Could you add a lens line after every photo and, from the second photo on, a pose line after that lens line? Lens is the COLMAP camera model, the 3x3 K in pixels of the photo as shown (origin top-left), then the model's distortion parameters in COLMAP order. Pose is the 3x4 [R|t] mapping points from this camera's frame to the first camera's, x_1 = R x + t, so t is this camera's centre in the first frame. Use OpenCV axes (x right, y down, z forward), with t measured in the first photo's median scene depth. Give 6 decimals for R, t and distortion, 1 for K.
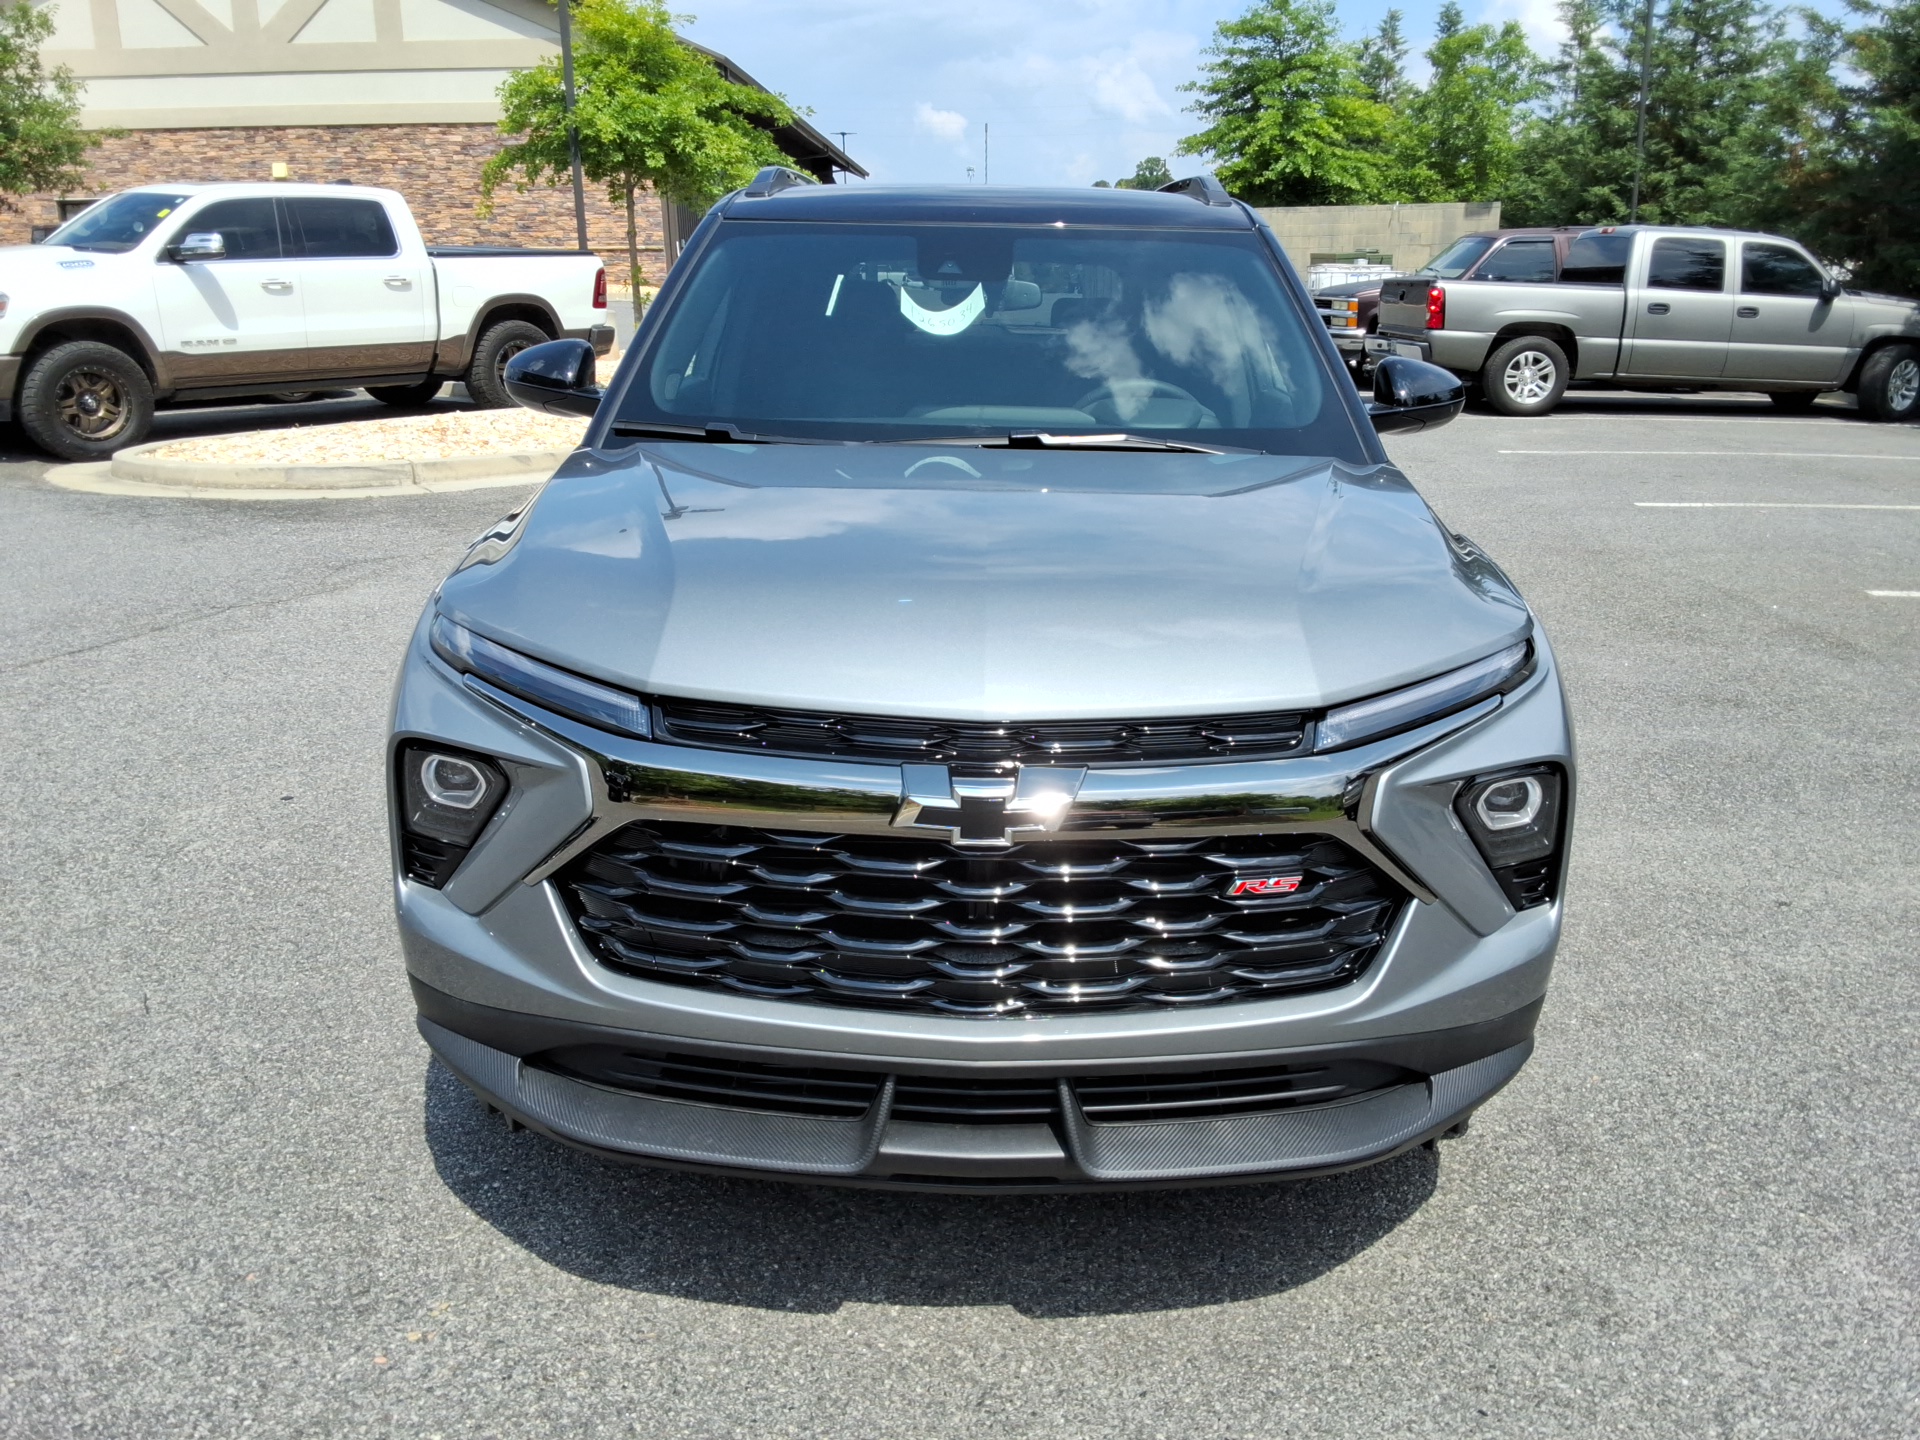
lens RADIAL K [[1585.0, 0, 976.2], [0, 1585.0, 711.7], [0, 0, 1]] dist [0.100676, -0.169145]
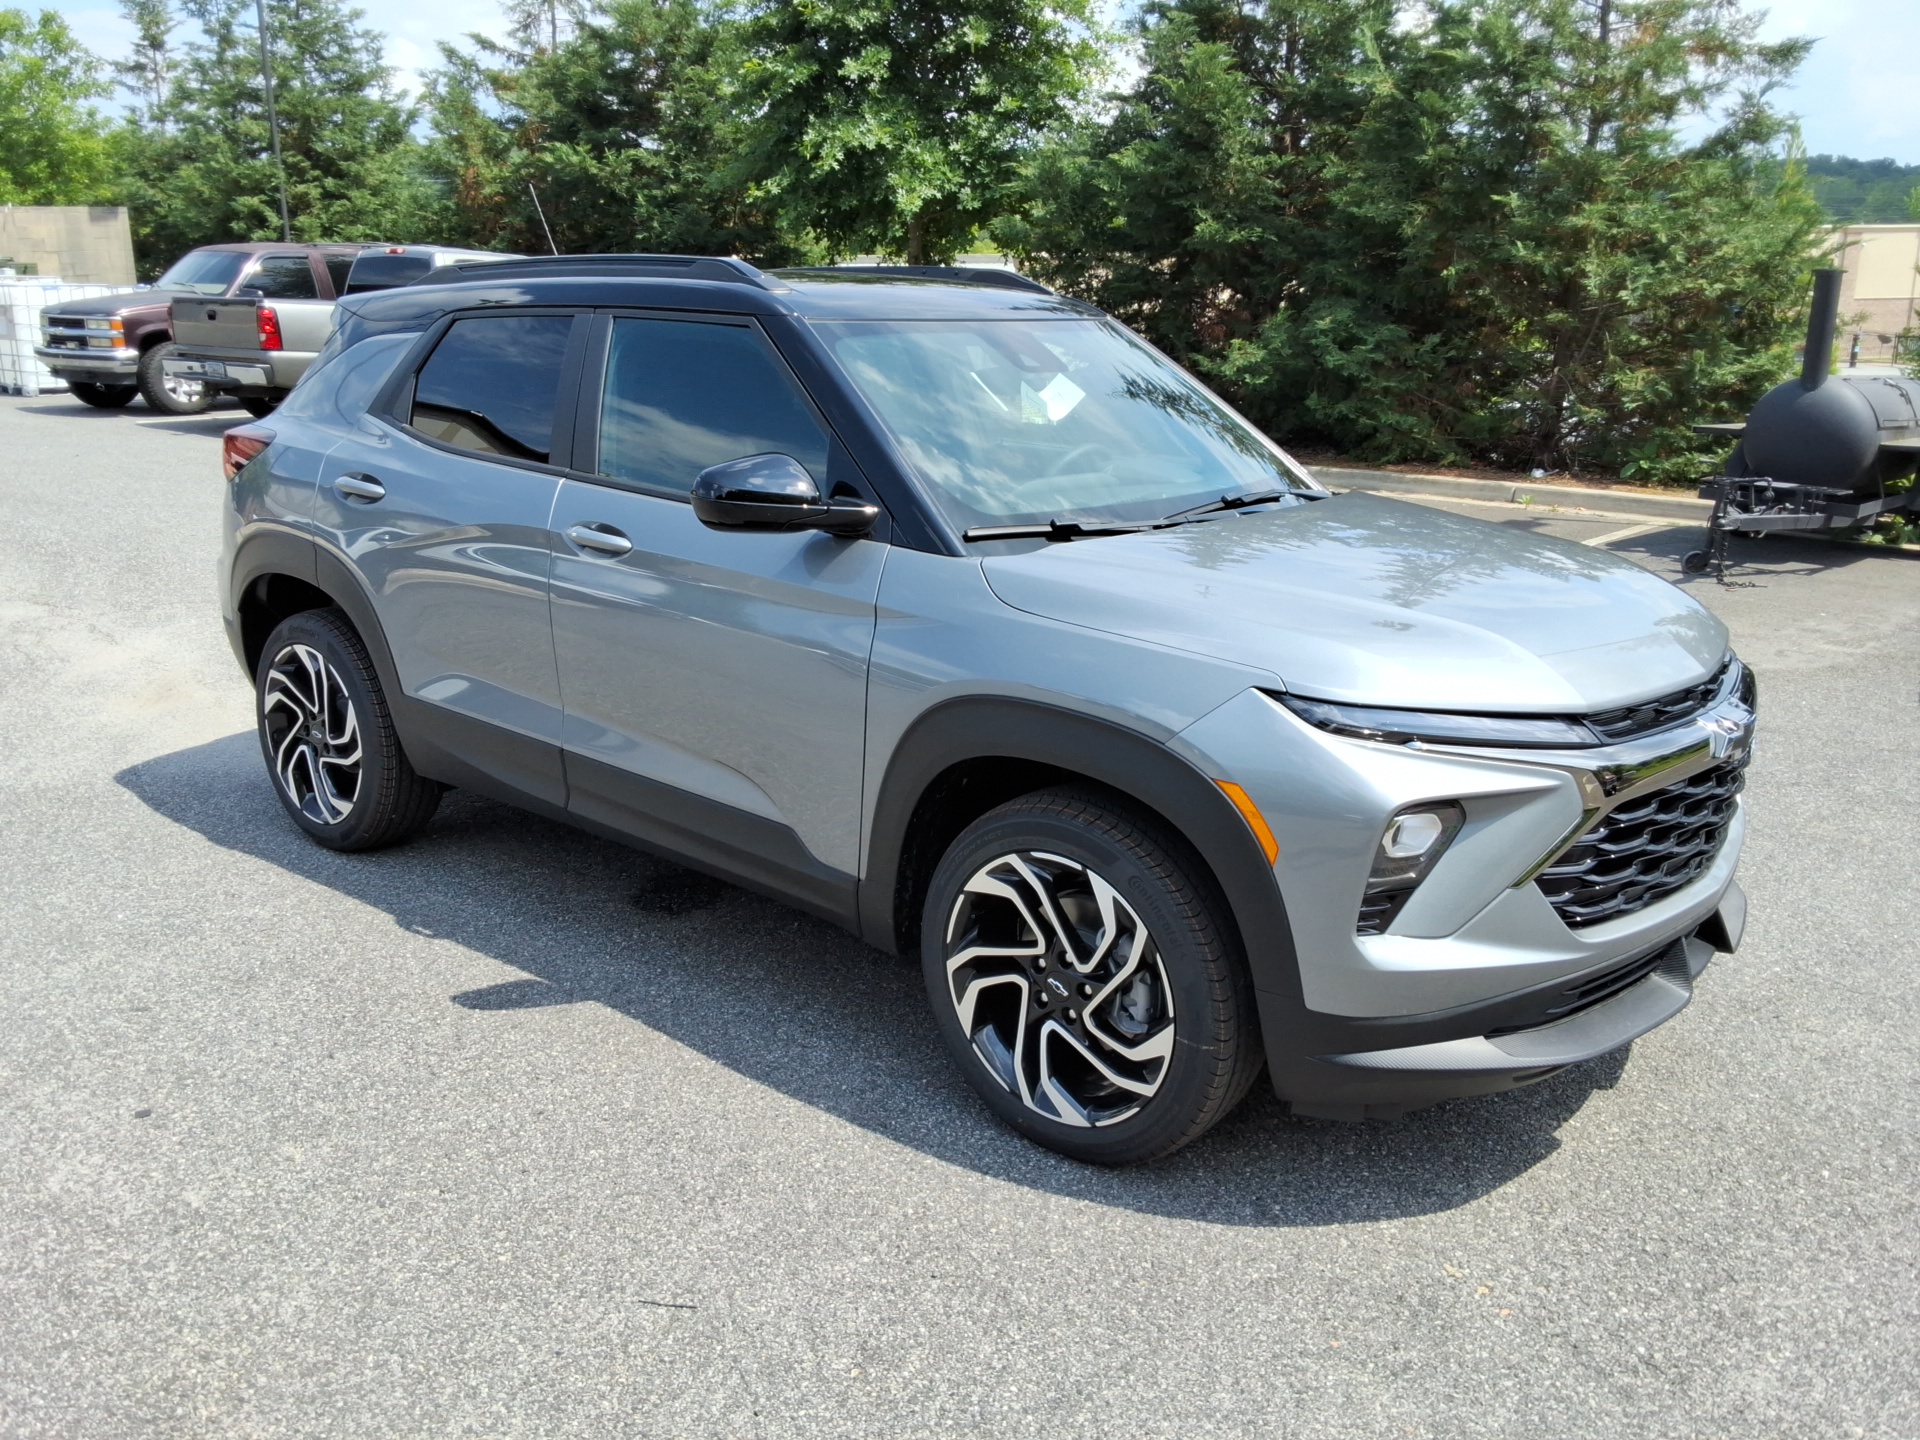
lens RADIAL K [[1605.1, 0, 965.4], [0, 1605.1, 696.5], [0, 0, 1]] dist [0.055087, -0.088019]
pose [[0.619357, -0.201969, 0.758687, -0.159408], [0.206225, 0.974263, 0.091006, -0.026246], [-0.757541, 0.100095, 0.645068, 0.053024]]
